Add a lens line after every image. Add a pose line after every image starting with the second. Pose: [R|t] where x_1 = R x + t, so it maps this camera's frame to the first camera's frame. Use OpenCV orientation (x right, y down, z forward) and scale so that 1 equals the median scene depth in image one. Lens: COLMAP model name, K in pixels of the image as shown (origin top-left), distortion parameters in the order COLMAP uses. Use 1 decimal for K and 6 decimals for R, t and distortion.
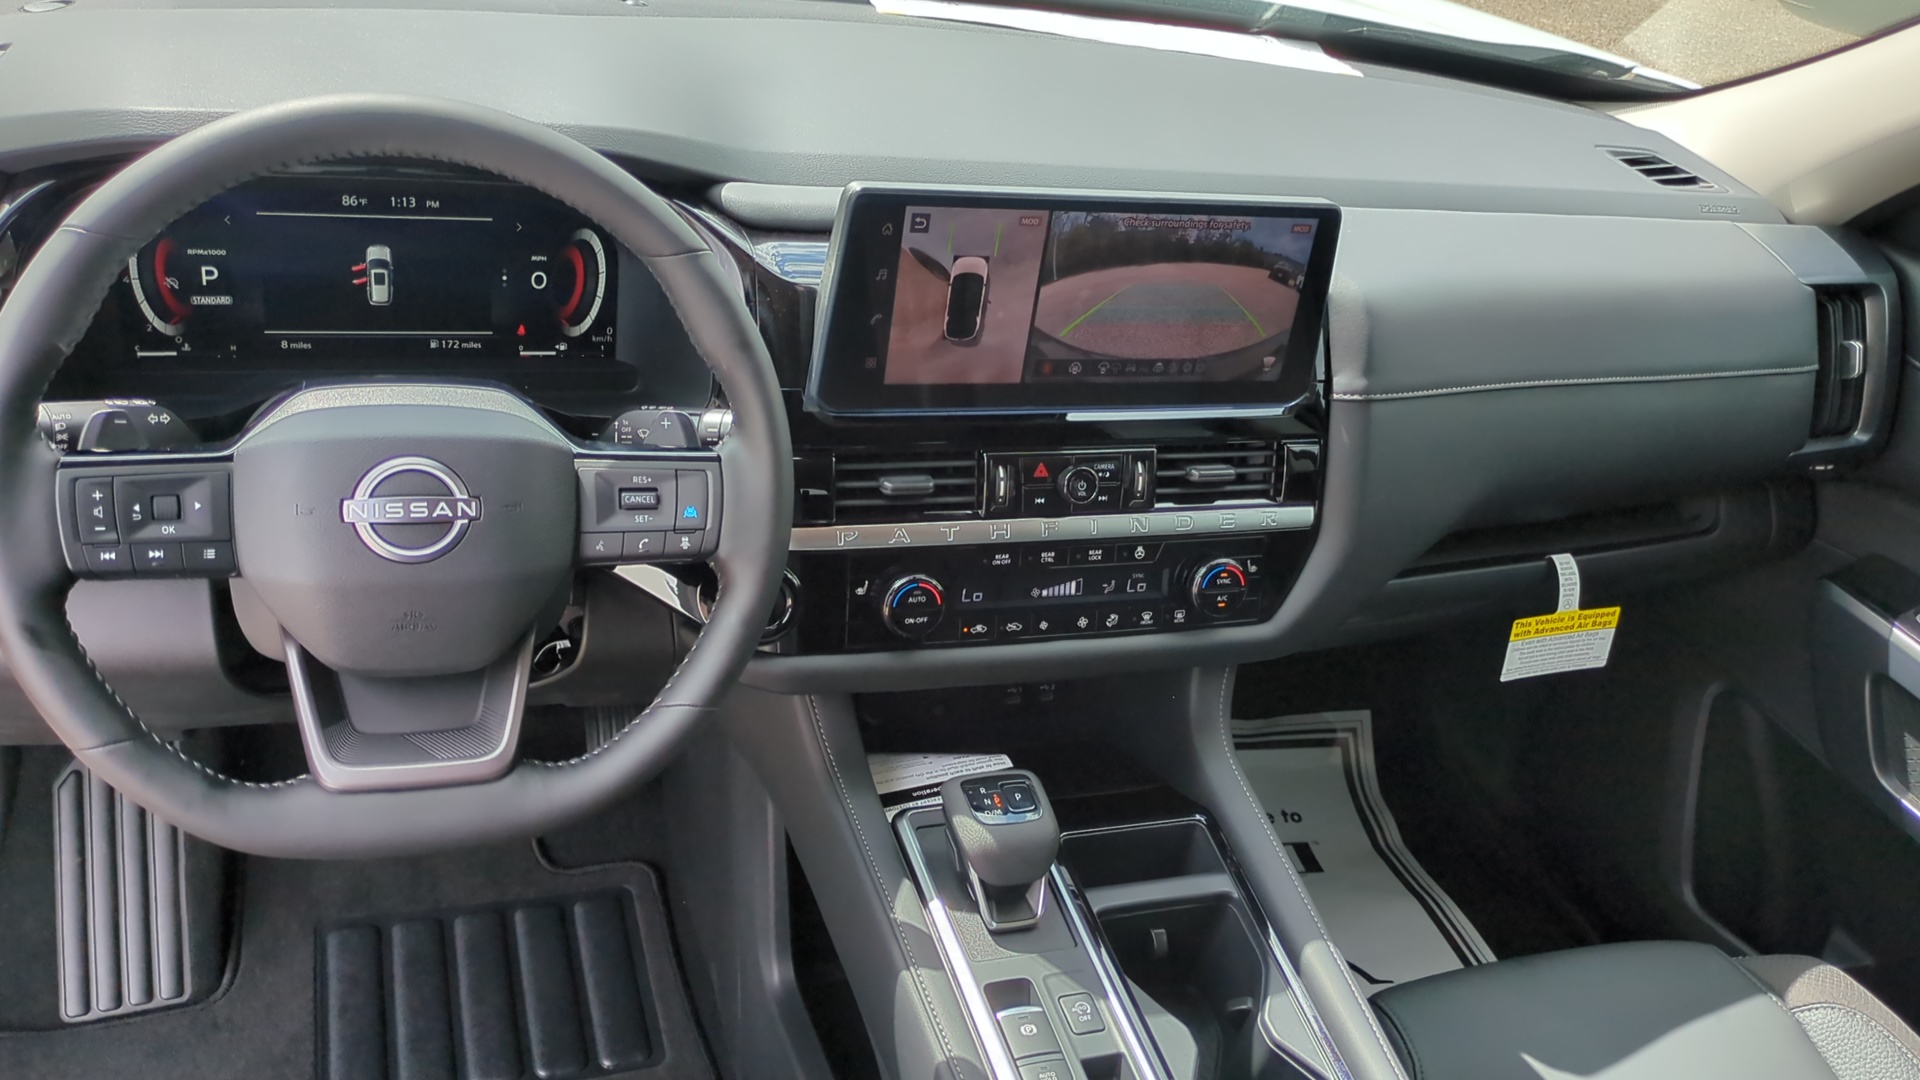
lens RADIAL K [[1611.9, 0, 957.8], [0, 1611.9, 530.2], [0, 0, 1]] dist [0.039133, -0.041895]
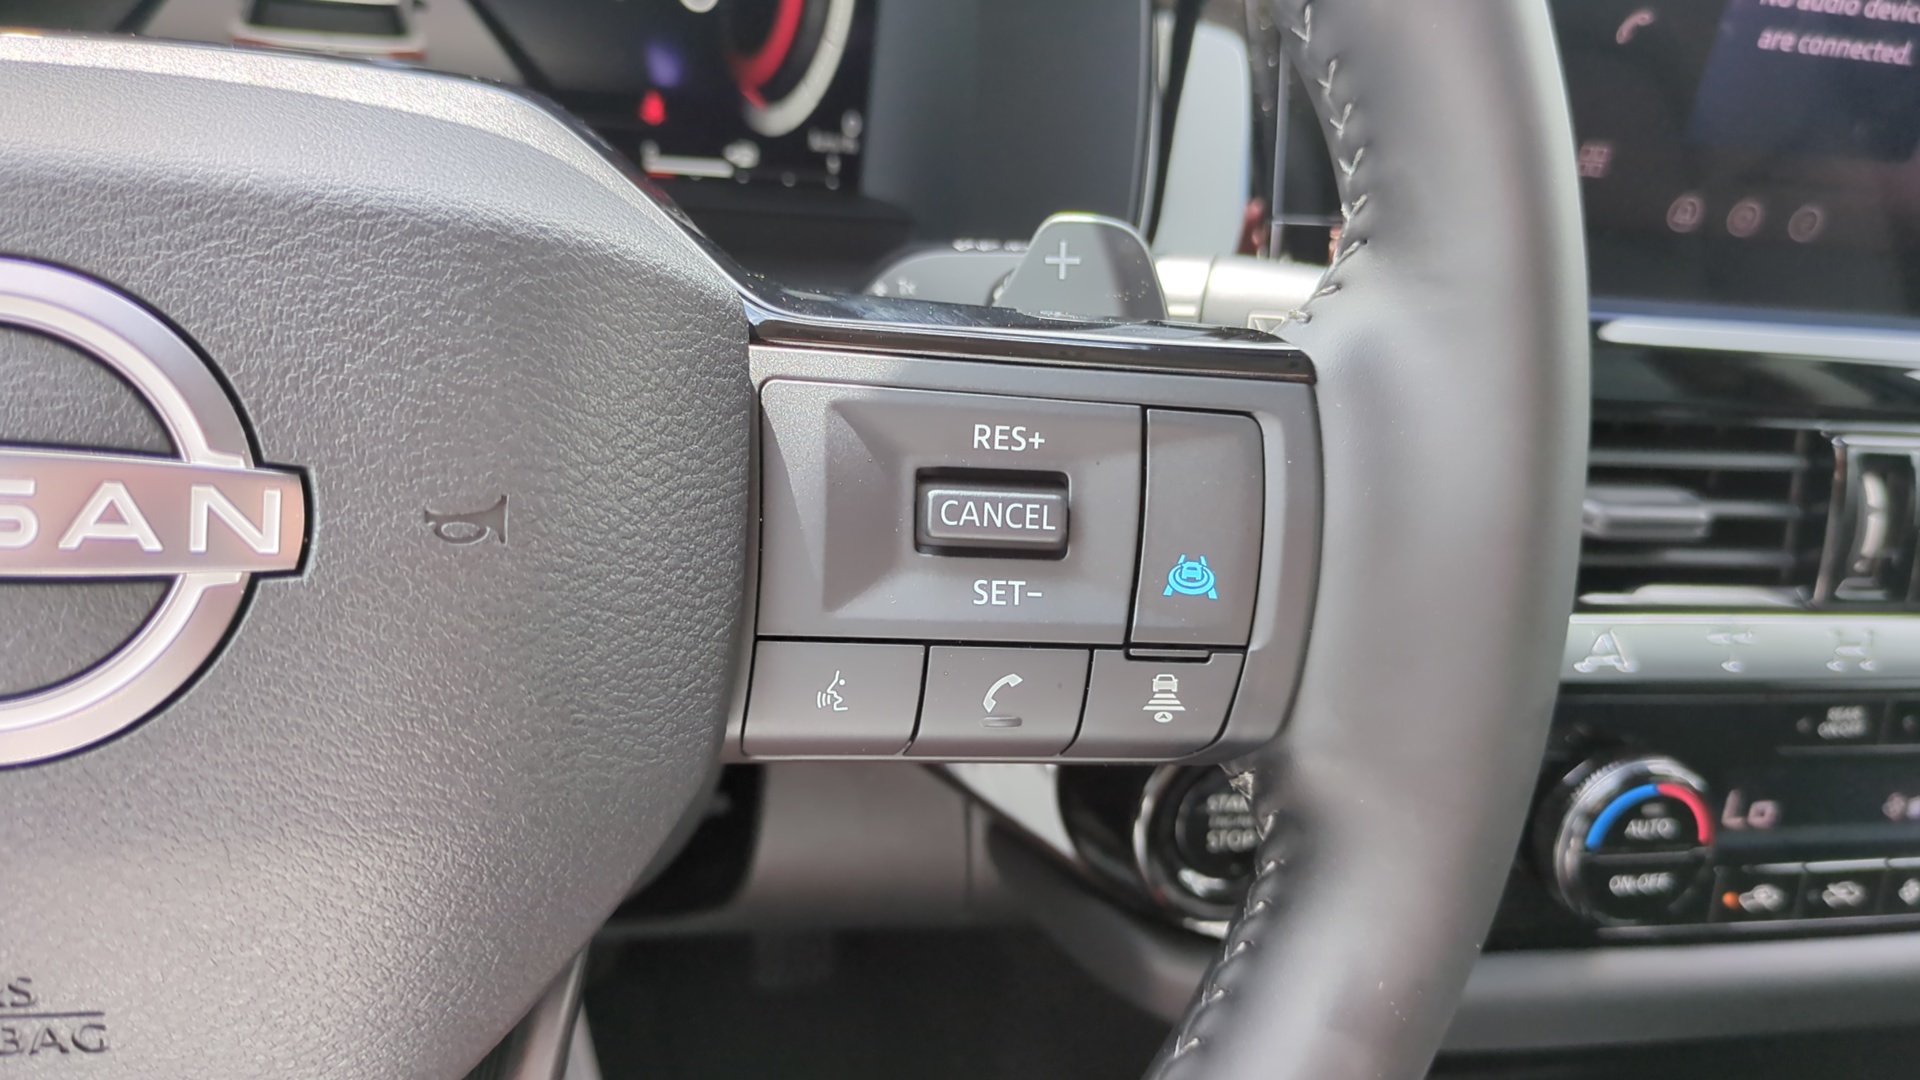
lens RADIAL K [[1631.3, 0, 963.2], [0, 1631.3, 532.7], [0, 0, 1]] dist [-0.016606, -0.013015]
pose [[0.992789, 0.052483, -0.107772, -0.136943], [-0.054135, 0.998456, -0.012461, -0.010323], [0.106952, 0.018205, 0.994098, 0.586846]]
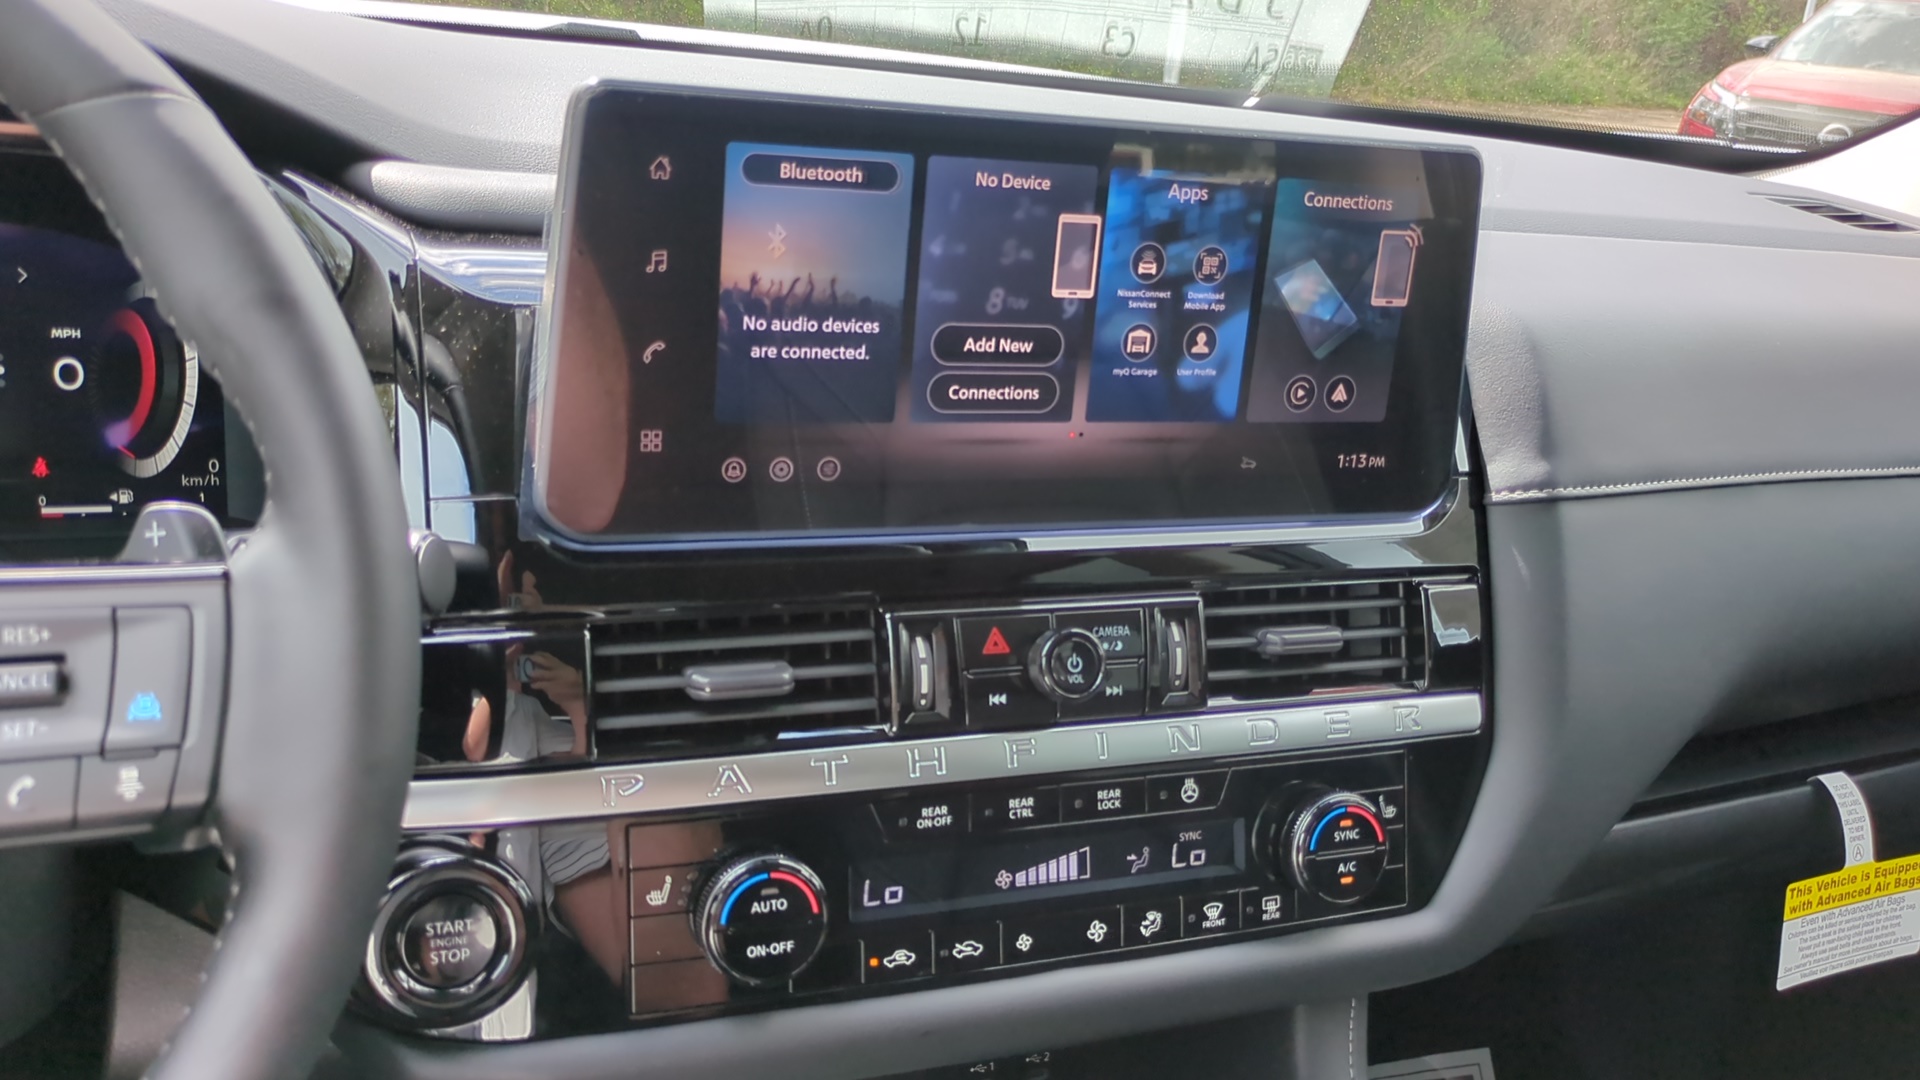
lens RADIAL K [[1611.9, 0, 957.8], [0, 1611.9, 530.2], [0, 0, 1]] dist [0.039133, -0.041895]
pose [[0.997094, -0.066409, 0.037325, 0.021063], [0.072724, 0.975672, -0.206823, 0.035408], [-0.022682, 0.208936, 0.977666, 0.459713]]
